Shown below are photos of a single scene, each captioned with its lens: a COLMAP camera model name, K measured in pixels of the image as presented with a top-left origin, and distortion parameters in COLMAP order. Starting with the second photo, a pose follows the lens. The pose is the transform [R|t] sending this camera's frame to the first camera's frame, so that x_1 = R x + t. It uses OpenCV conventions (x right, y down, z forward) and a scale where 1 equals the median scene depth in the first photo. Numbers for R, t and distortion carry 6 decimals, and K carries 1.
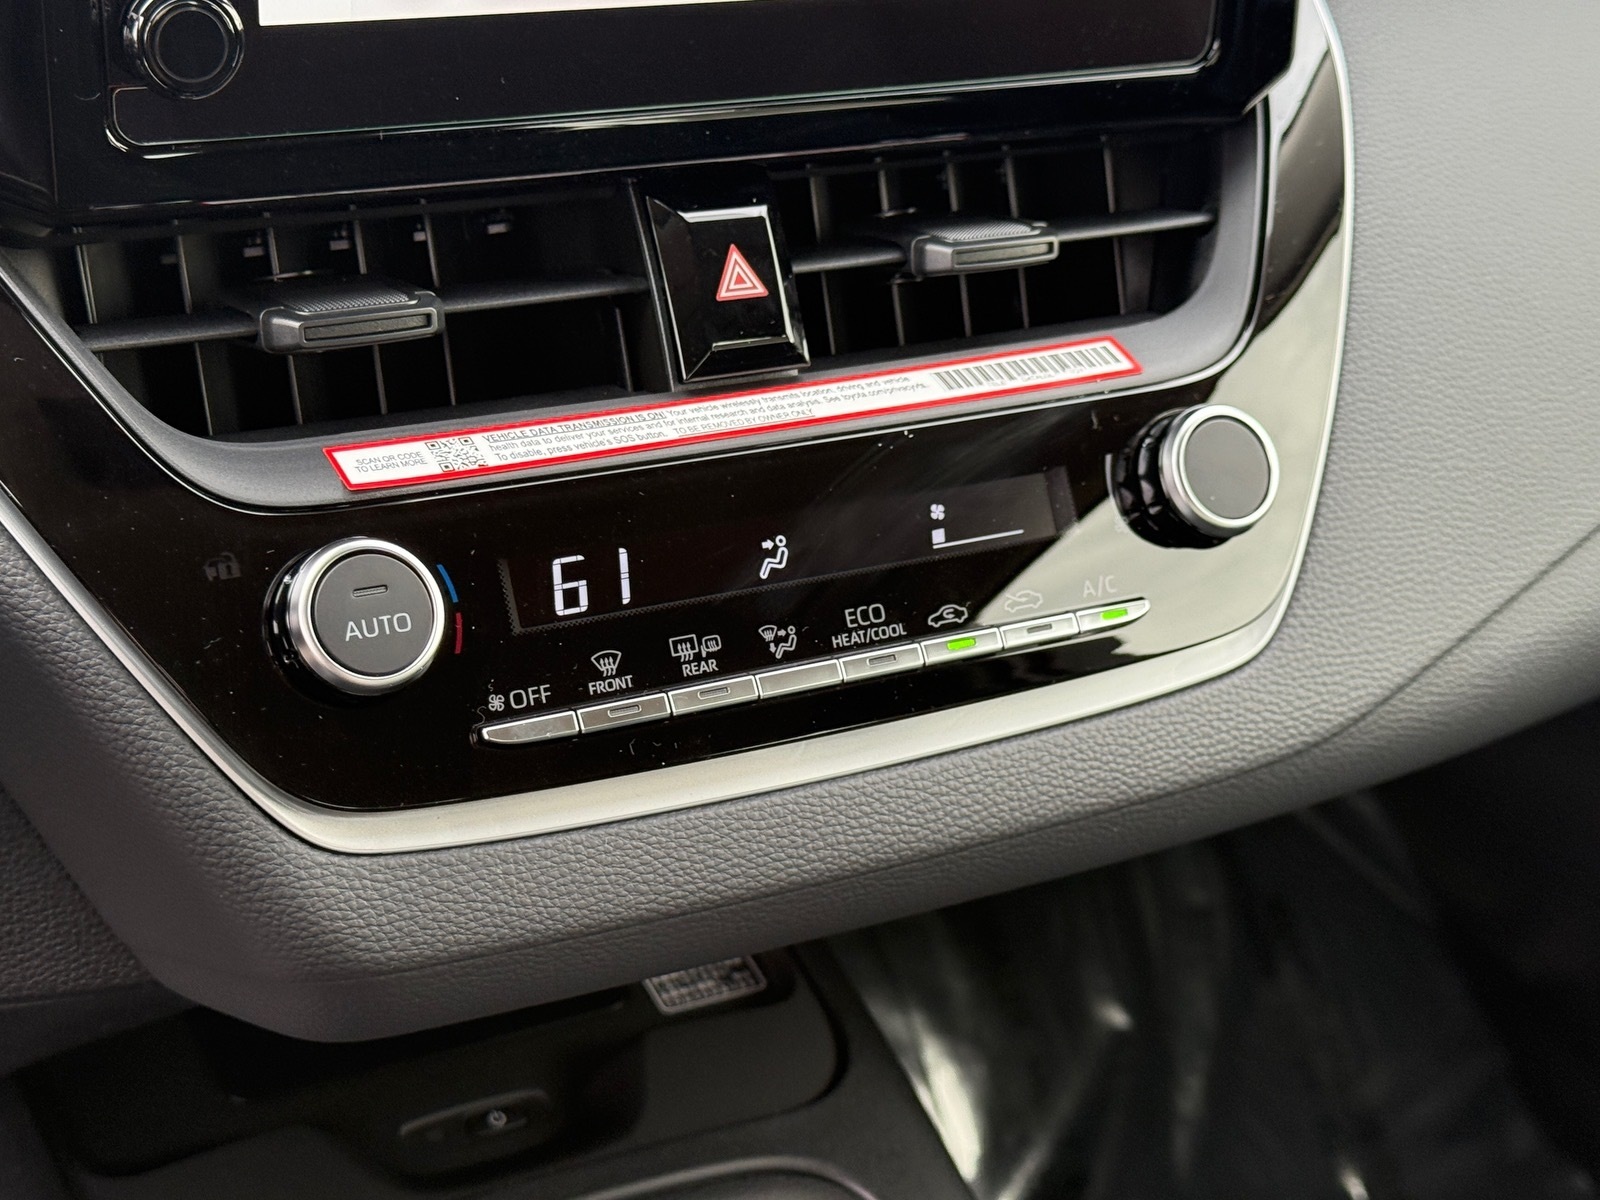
lens RADIAL K [[2602.7, 0, 800.0], [0, 2602.7, 600.0], [0, 0, 1]] dist [0.044043, 0.038524]
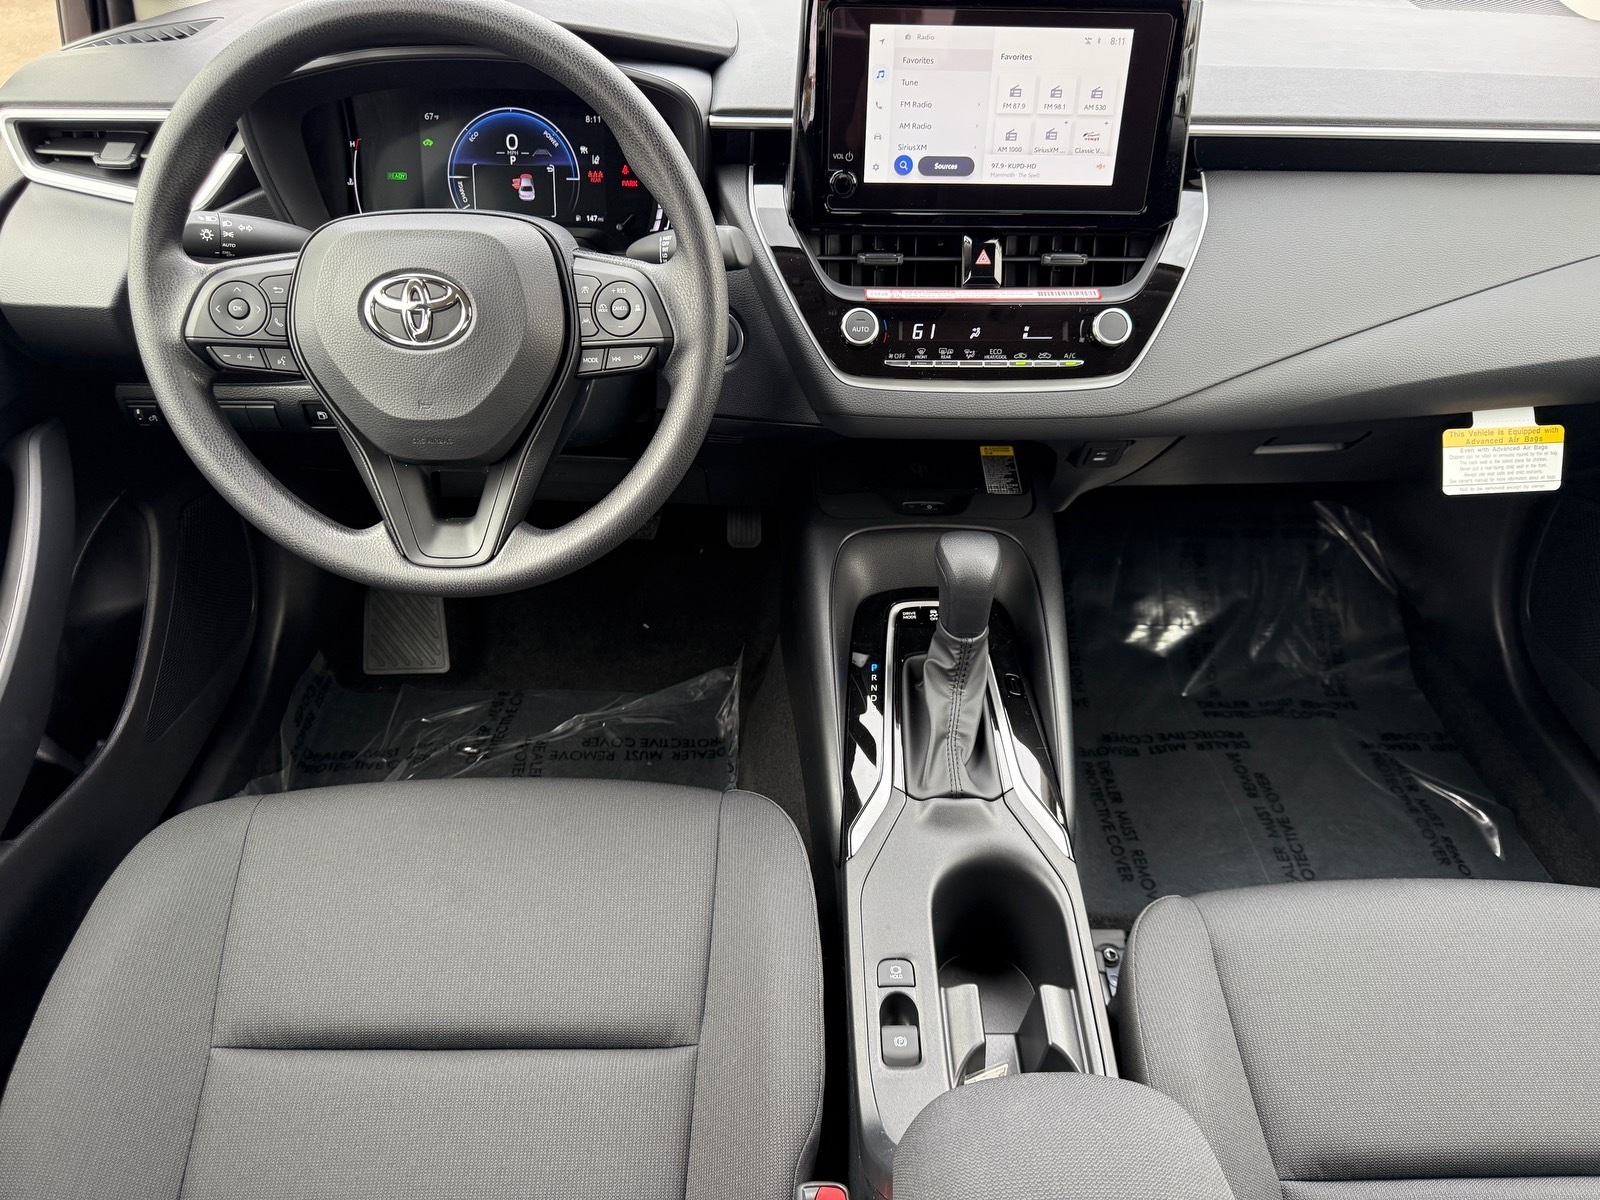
lens RADIAL K [[1058.4, 0, 800.0], [0, 1058.4, 600.0], [0, 0, 1]] dist [0.005504, -0.002472]
pose [[0.878390, 0.220269, -0.424161, 0.482178], [-0.157458, 0.971292, 0.178320, 0.120653], [0.451263, -0.089847, 0.887856, -0.514986]]
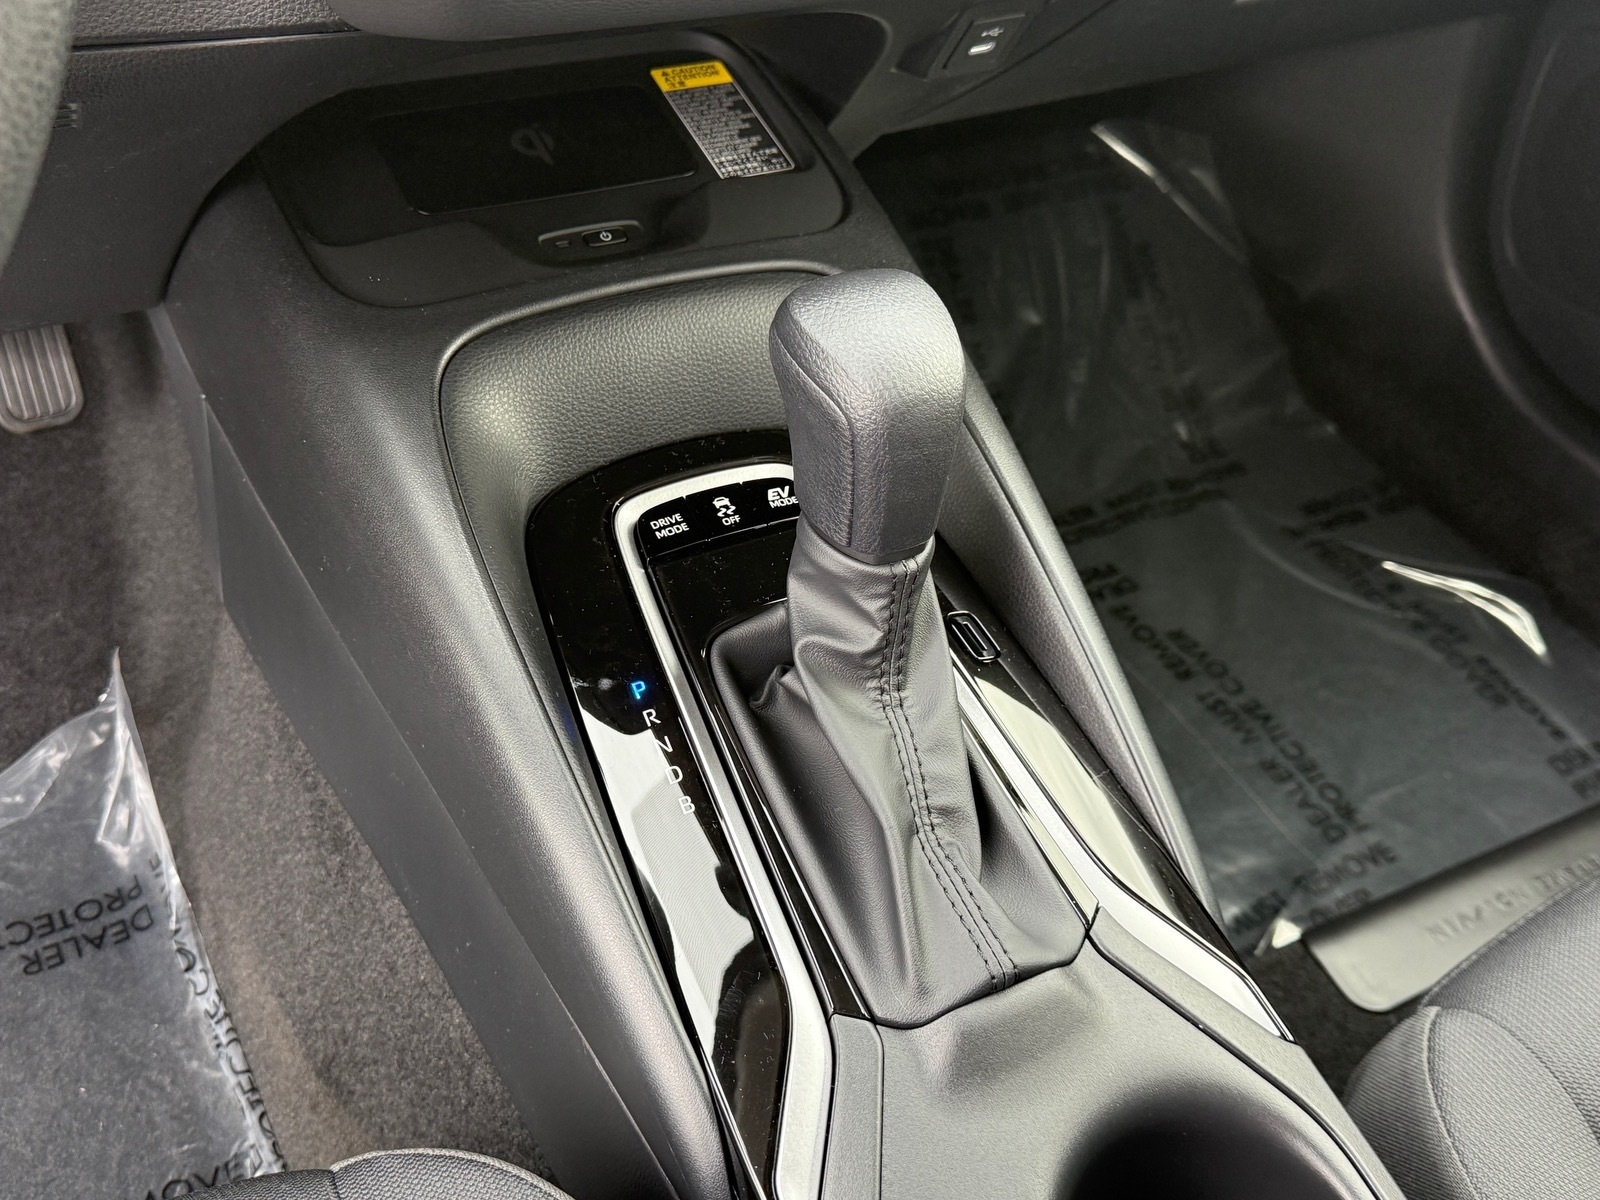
lens RADIAL K [[1656.3, 0, 800.0], [0, 1656.3, 600.0], [0, 0, 1]] dist [0.000640, -0.024184]
pose [[0.999794, 0.014300, -0.014381, 0.008919], [-0.010054, 0.965306, 0.260929, 0.200669], [0.017614, -0.260731, 0.965251, 0.094970]]
